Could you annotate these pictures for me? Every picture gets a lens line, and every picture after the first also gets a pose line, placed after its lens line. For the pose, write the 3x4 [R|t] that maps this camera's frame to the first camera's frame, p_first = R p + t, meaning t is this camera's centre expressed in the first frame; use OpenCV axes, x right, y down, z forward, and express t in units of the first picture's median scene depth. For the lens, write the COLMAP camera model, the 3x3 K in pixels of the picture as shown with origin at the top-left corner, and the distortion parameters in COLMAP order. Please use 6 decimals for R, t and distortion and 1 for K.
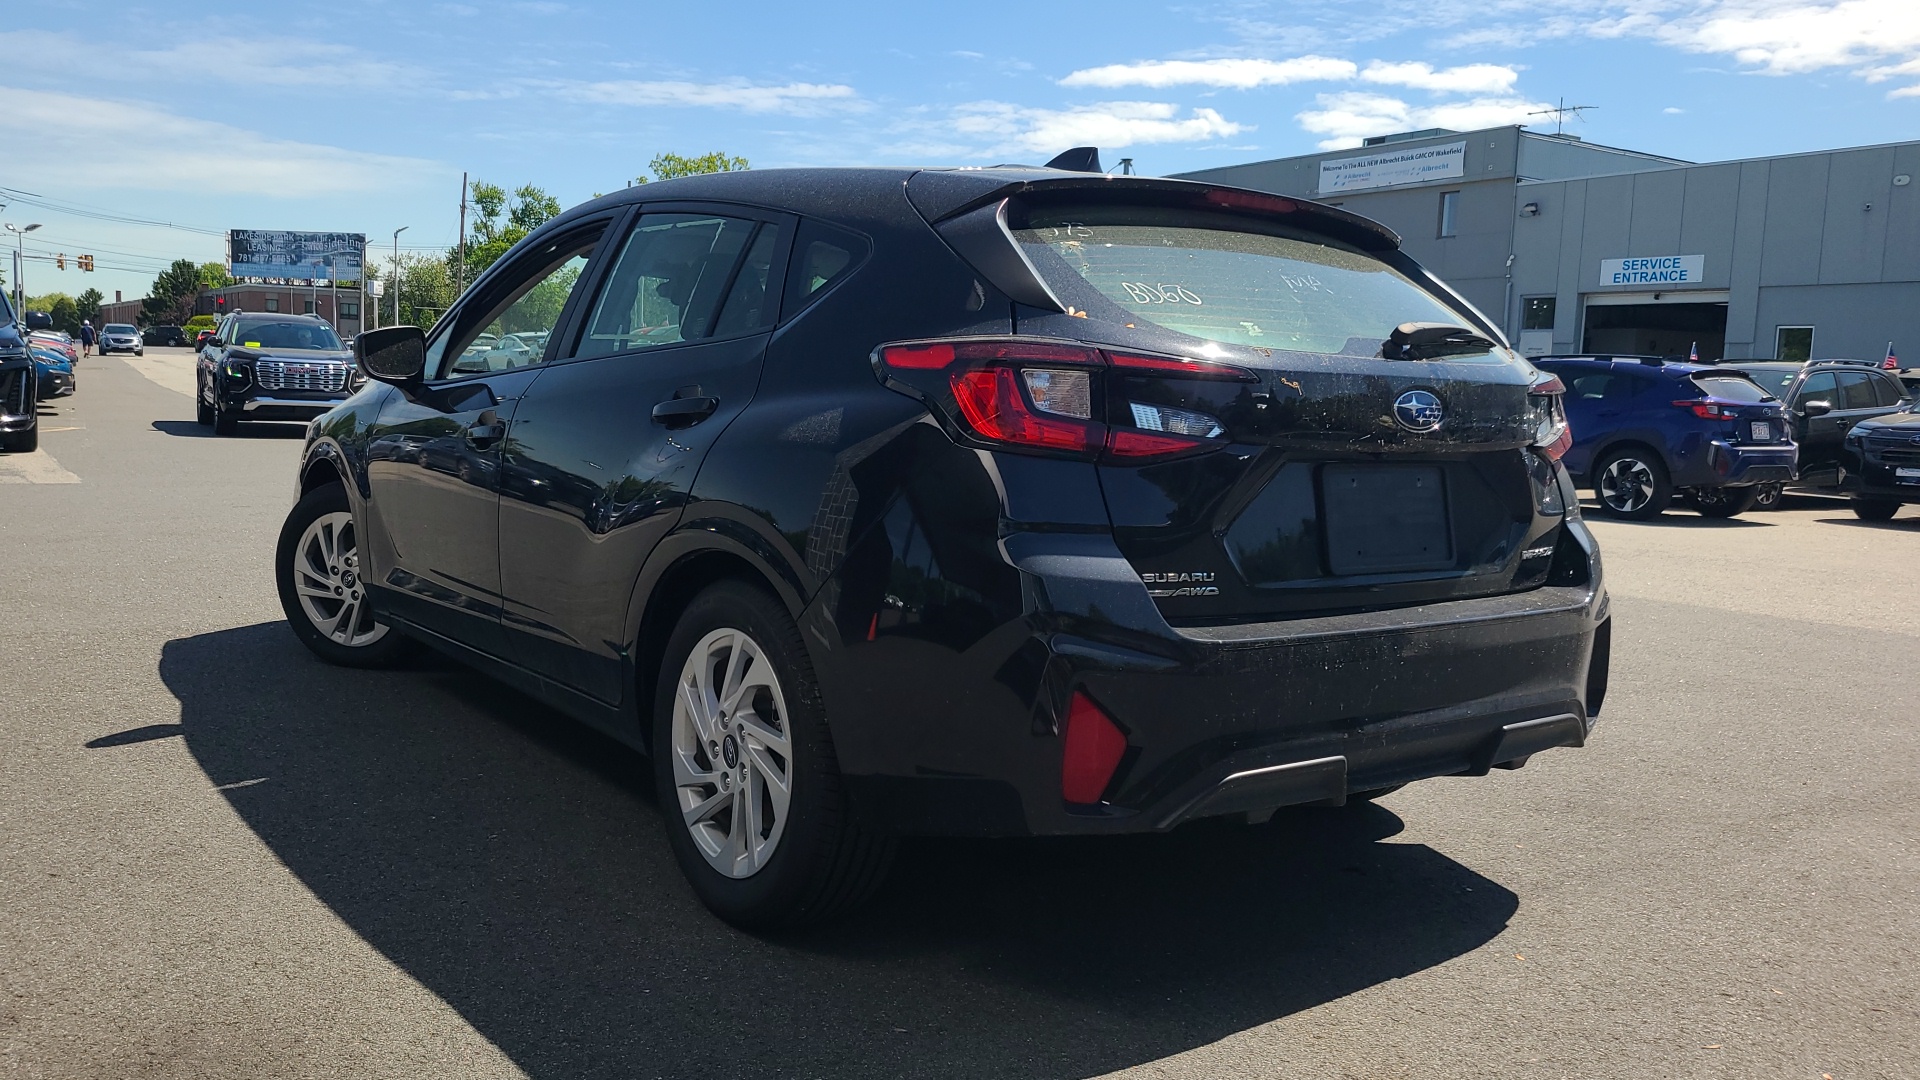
lens RADIAL K [[1441.0, 0, 941.4], [0, 1441.0, 535.1], [0, 0, 1]] dist [0.027599, -0.003697]
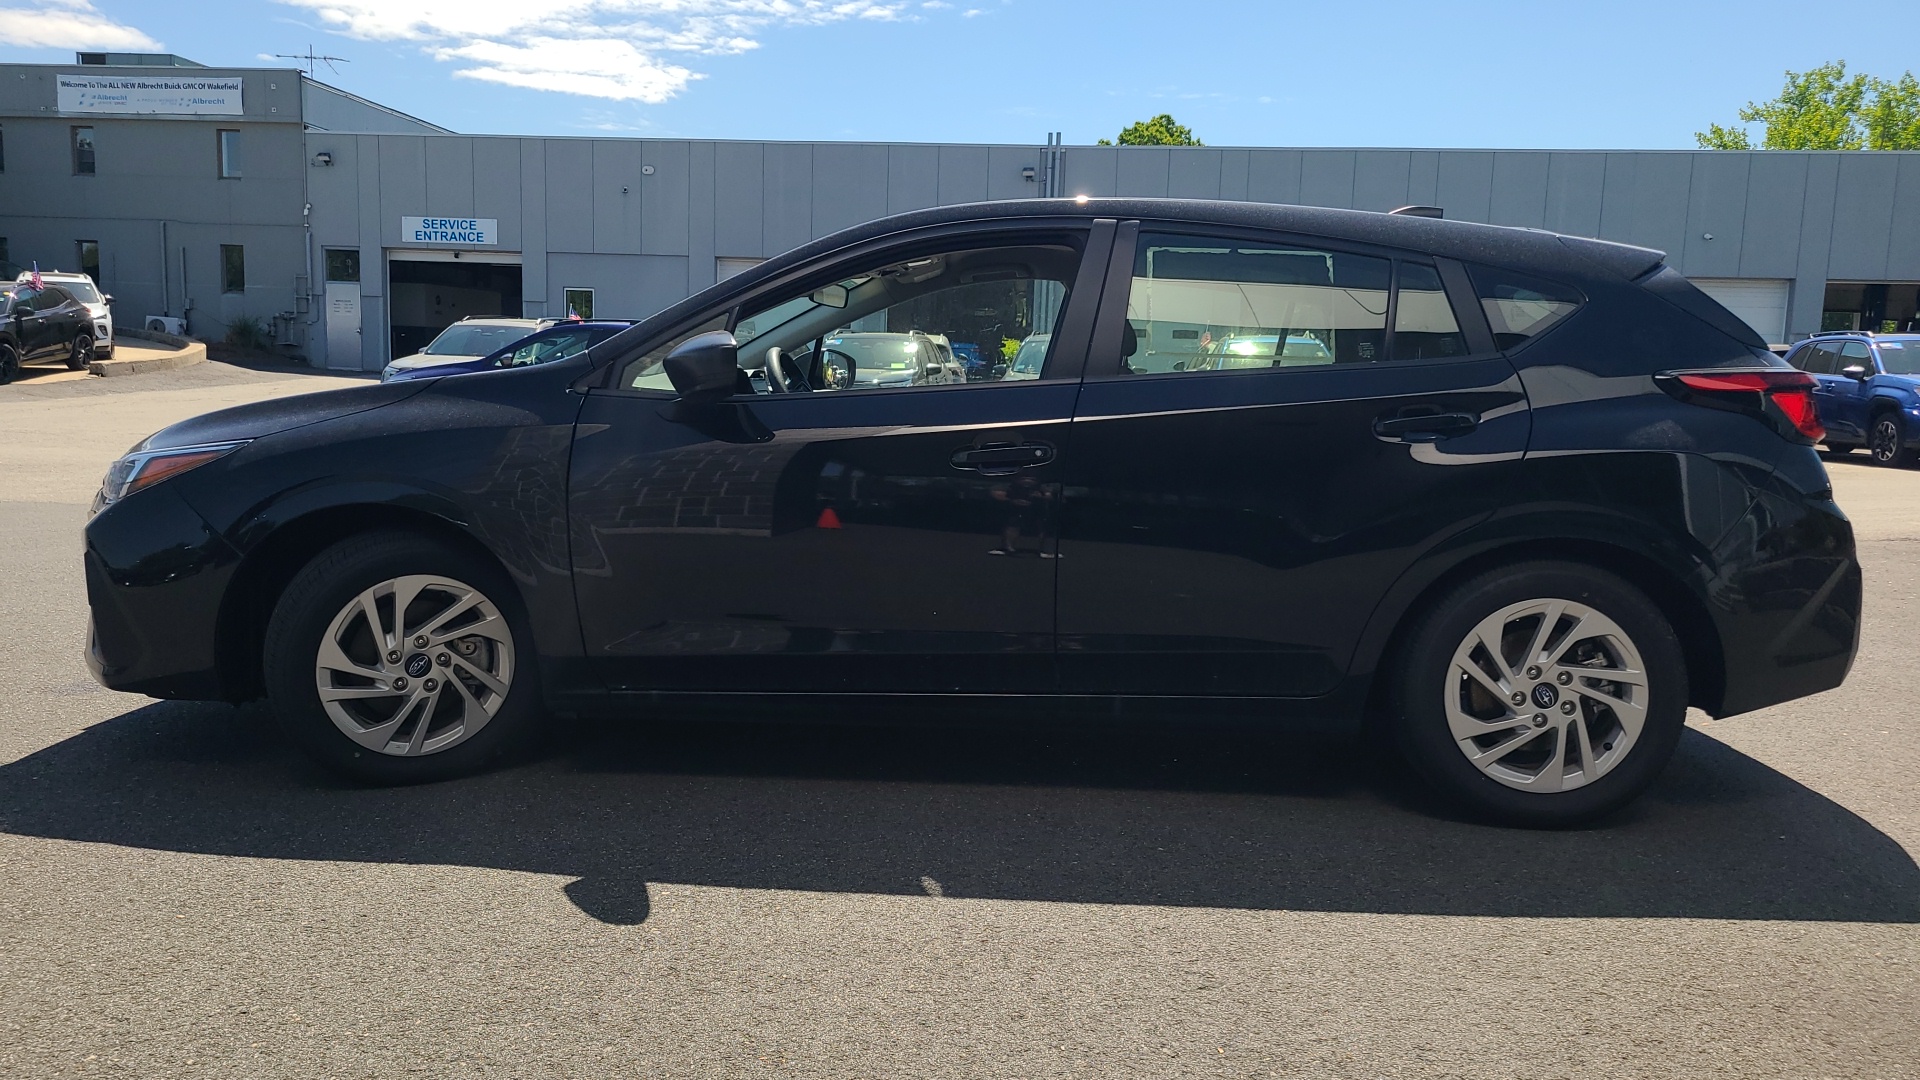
lens RADIAL K [[1441.0, 0, 941.4], [0, 1441.0, 535.1], [0, 0, 1]] dist [0.027599, -0.003697]
pose [[0.625081, -0.104584, 0.773522, -0.110964], [0.075400, 0.994439, 0.073523, -0.009426], [-0.776910, 0.012365, 0.629491, 0.047053]]
